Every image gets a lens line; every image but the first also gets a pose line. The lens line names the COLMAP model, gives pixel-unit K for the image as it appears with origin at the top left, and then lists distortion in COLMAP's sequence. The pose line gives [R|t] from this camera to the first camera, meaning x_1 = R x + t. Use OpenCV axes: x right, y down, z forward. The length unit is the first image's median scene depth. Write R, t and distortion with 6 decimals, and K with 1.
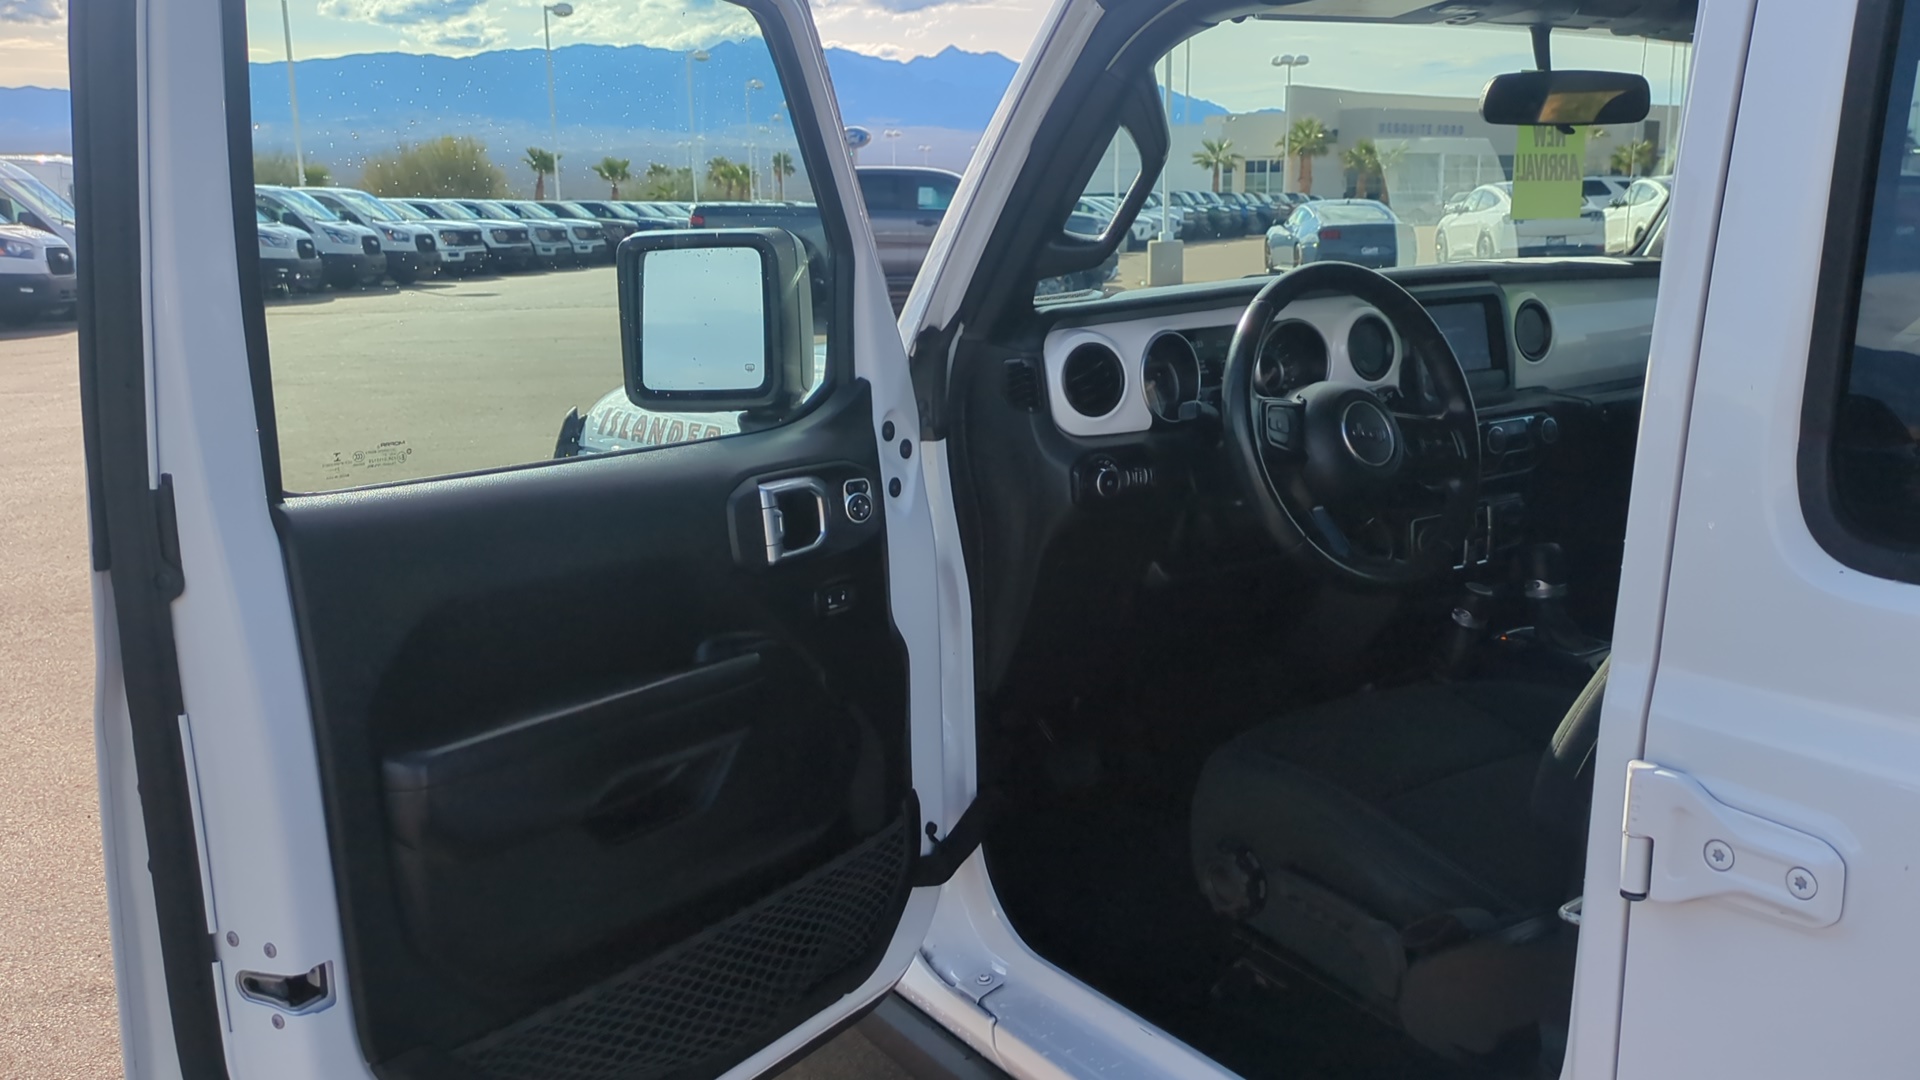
lens RADIAL K [[1638.0, 0, 980.5], [0, 1638.0, 538.2], [0, 0, 1]] dist [0.058299, -0.077458]
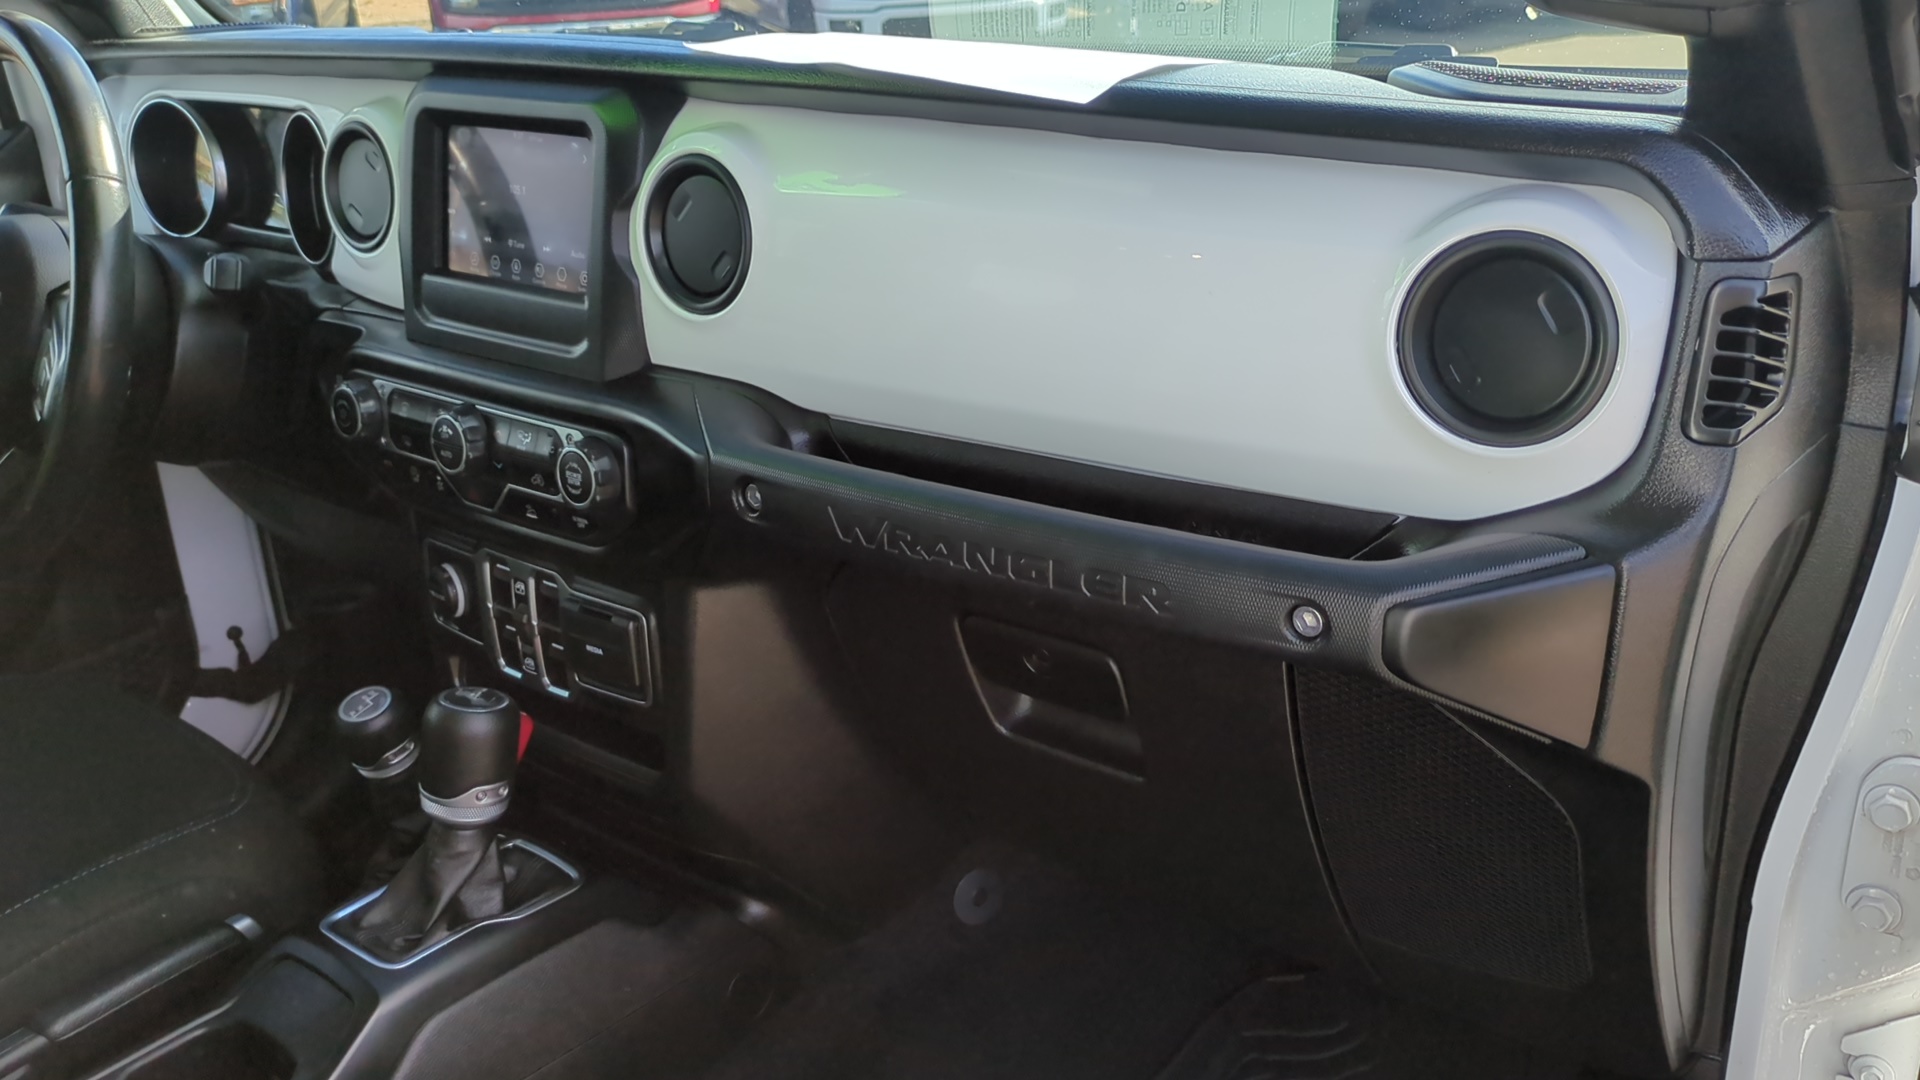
lens RADIAL K [[1649.7, 0, 970.2], [0, 1649.7, 545.5], [0, 0, 1]] dist [0.059161, -0.087103]
pose [[0.250637, 0.372223, -0.893662, 0.744766], [-0.158441, 0.926451, 0.341444, -0.206079], [0.955027, 0.056014, 0.291179, 0.969164]]
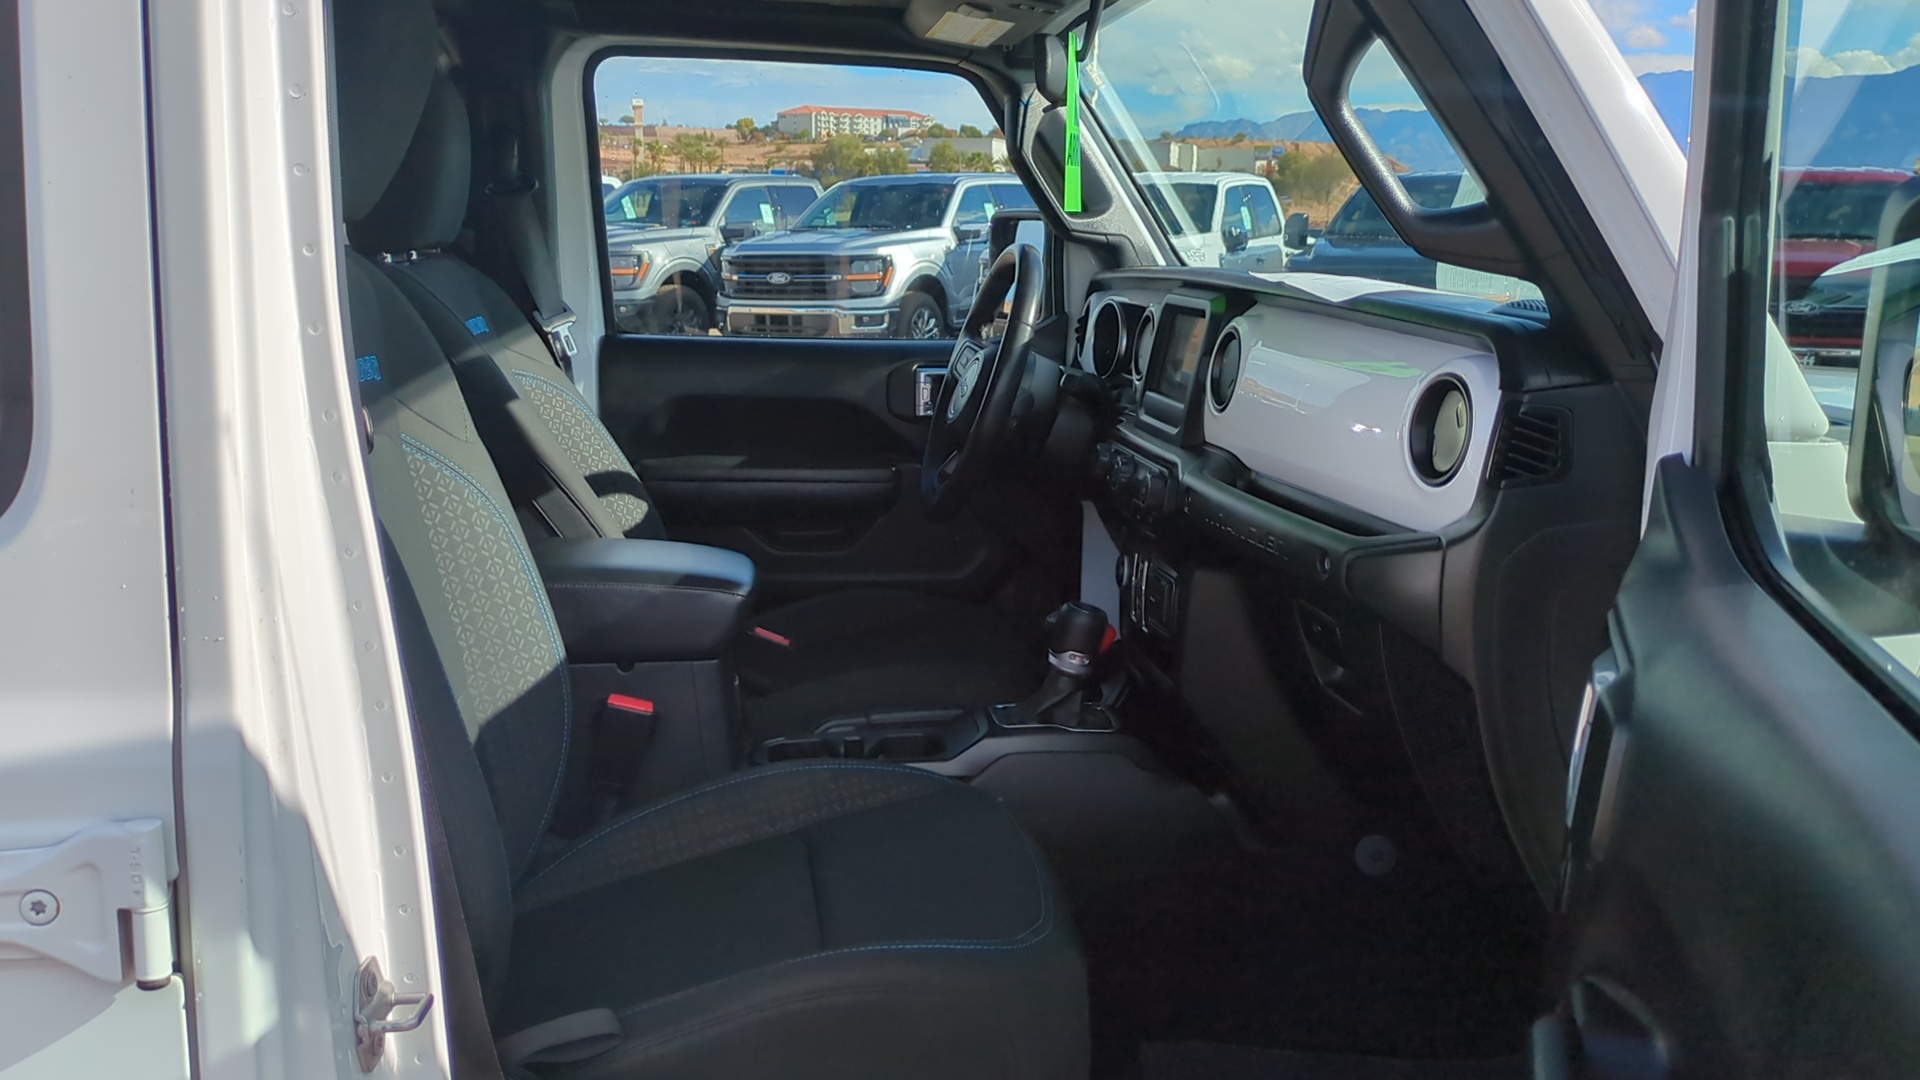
lens RADIAL K [[1649.7, 0, 970.2], [0, 1649.7, 545.5], [0, 0, 1]] dist [0.059161, -0.087103]
pose [[-0.476542, 0.186166, -0.859215, 1.059786], [-0.172584, 0.938496, 0.299064, -0.258155], [0.862046, 0.290803, -0.415104, 1.264346]]
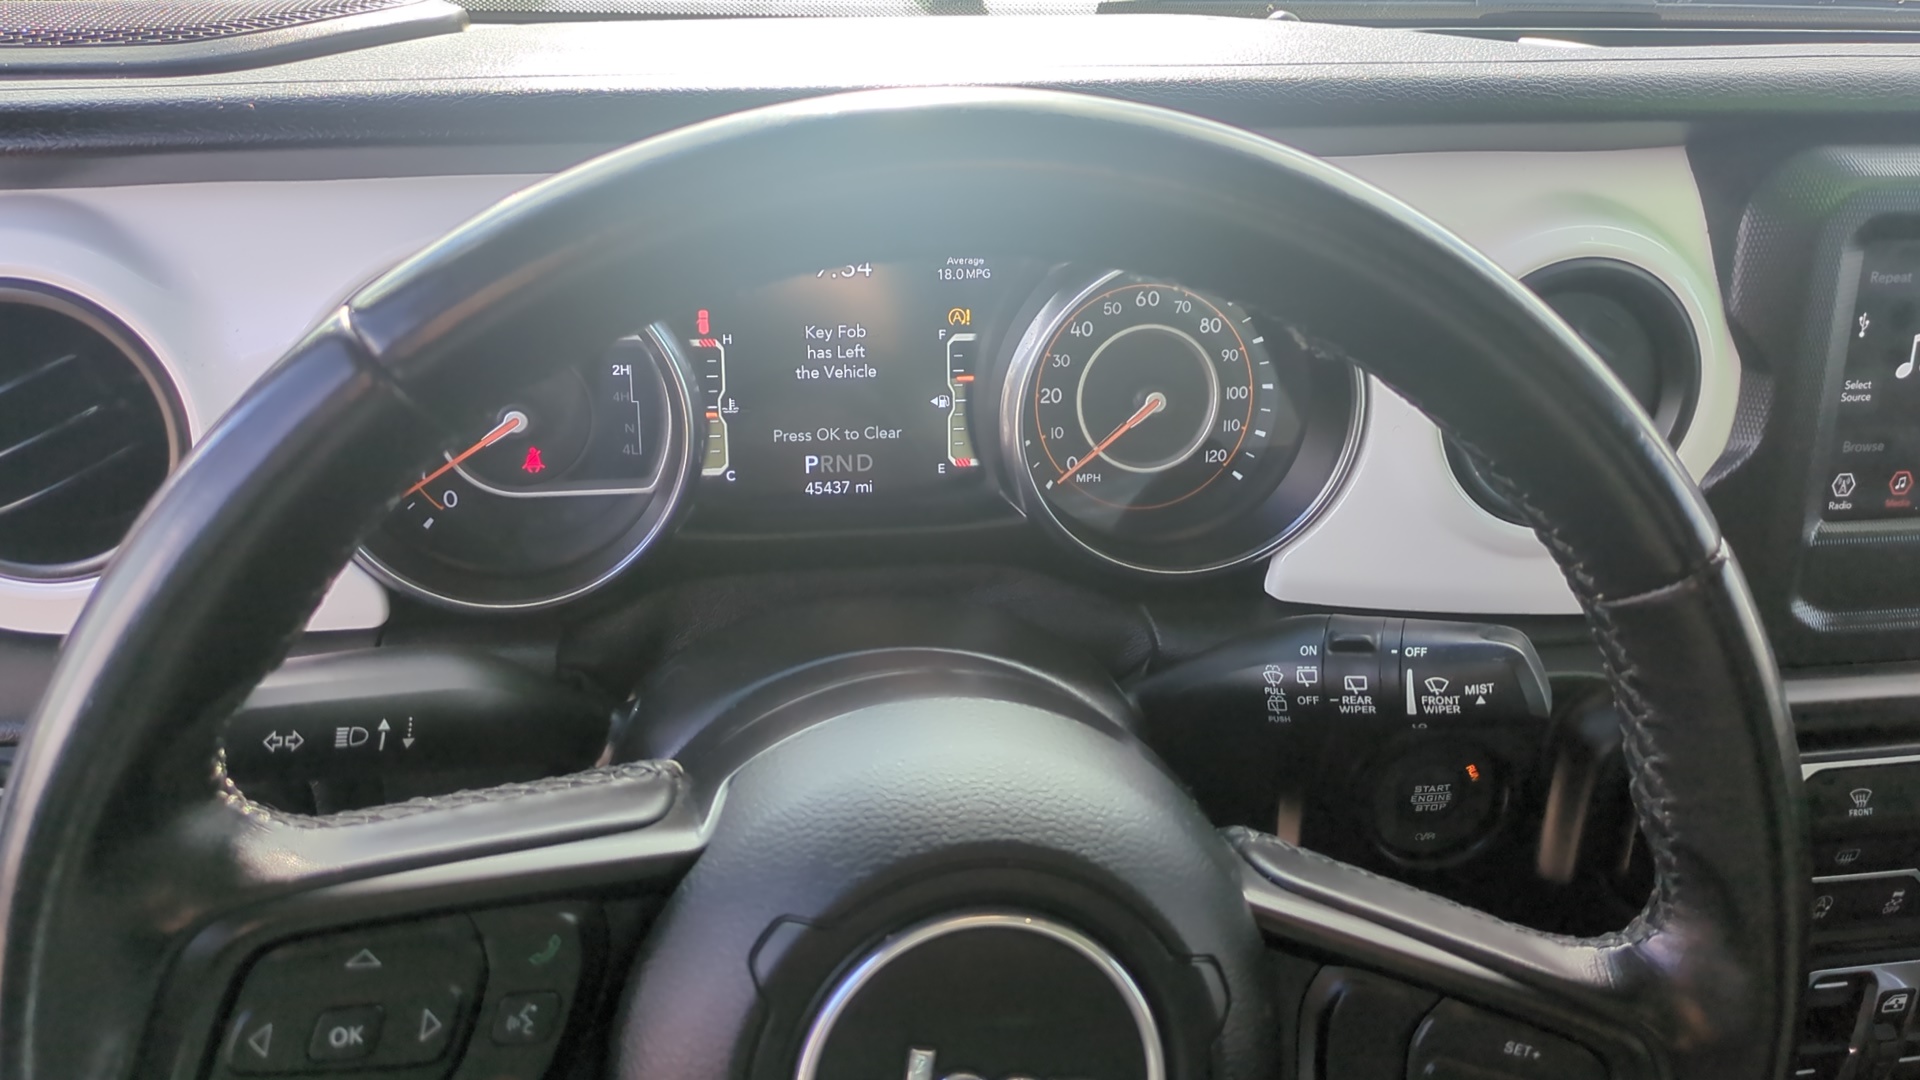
lens RADIAL K [[1664.9, 0, 975.4], [0, 1664.9, 540.1], [0, 0, 1]] dist [0.087379, -0.160750]
pose [[0.904744, 0.257746, -0.339124, 0.231212], [-0.154207, 0.940339, 0.303285, -0.146560], [0.397062, -0.222101, 0.890513, 0.692343]]
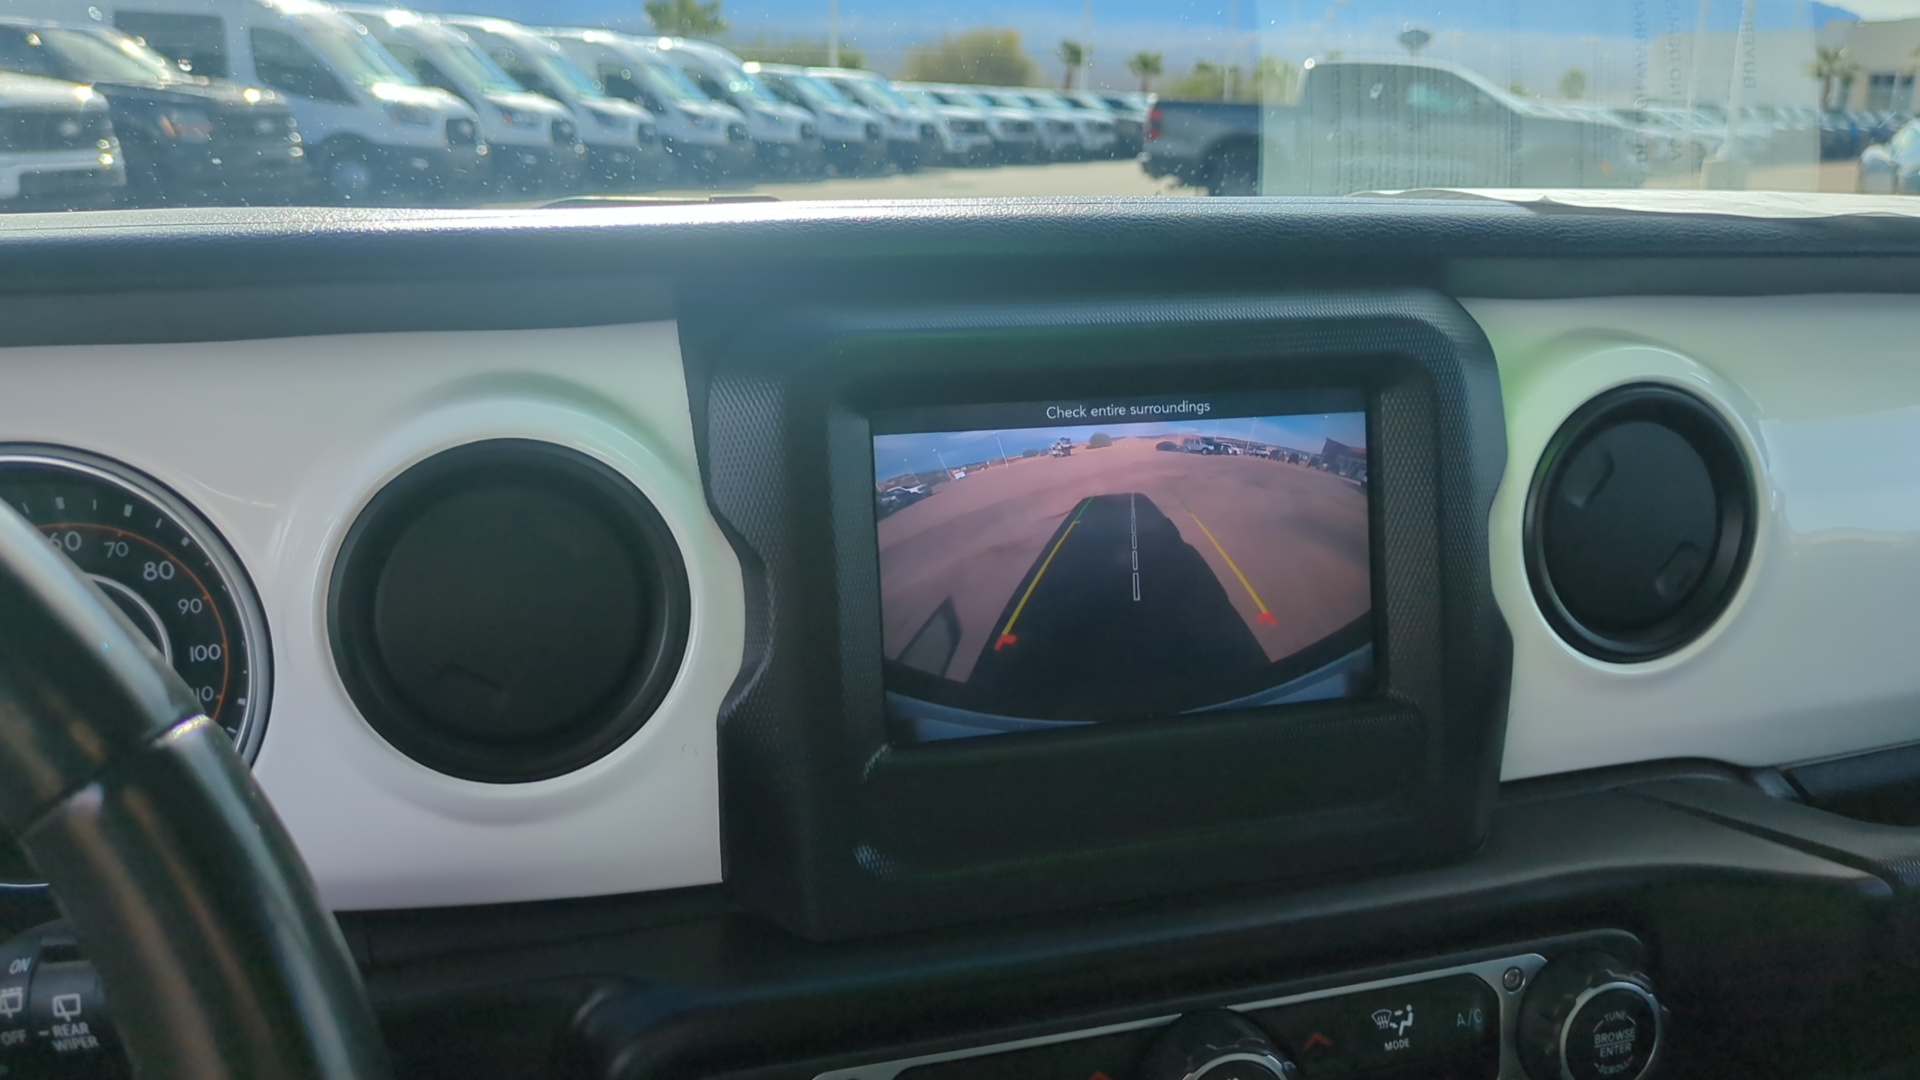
lens RADIAL K [[1650.8, 0, 973.3], [0, 1650.8, 546.4], [0, 0, 1]] dist [0.052538, -0.072530]
pose [[0.948530, 0.114097, -0.295420, 0.322435], [-0.096011, 0.992545, 0.075071, -0.133510], [0.301783, -0.042844, 0.952413, 0.776474]]
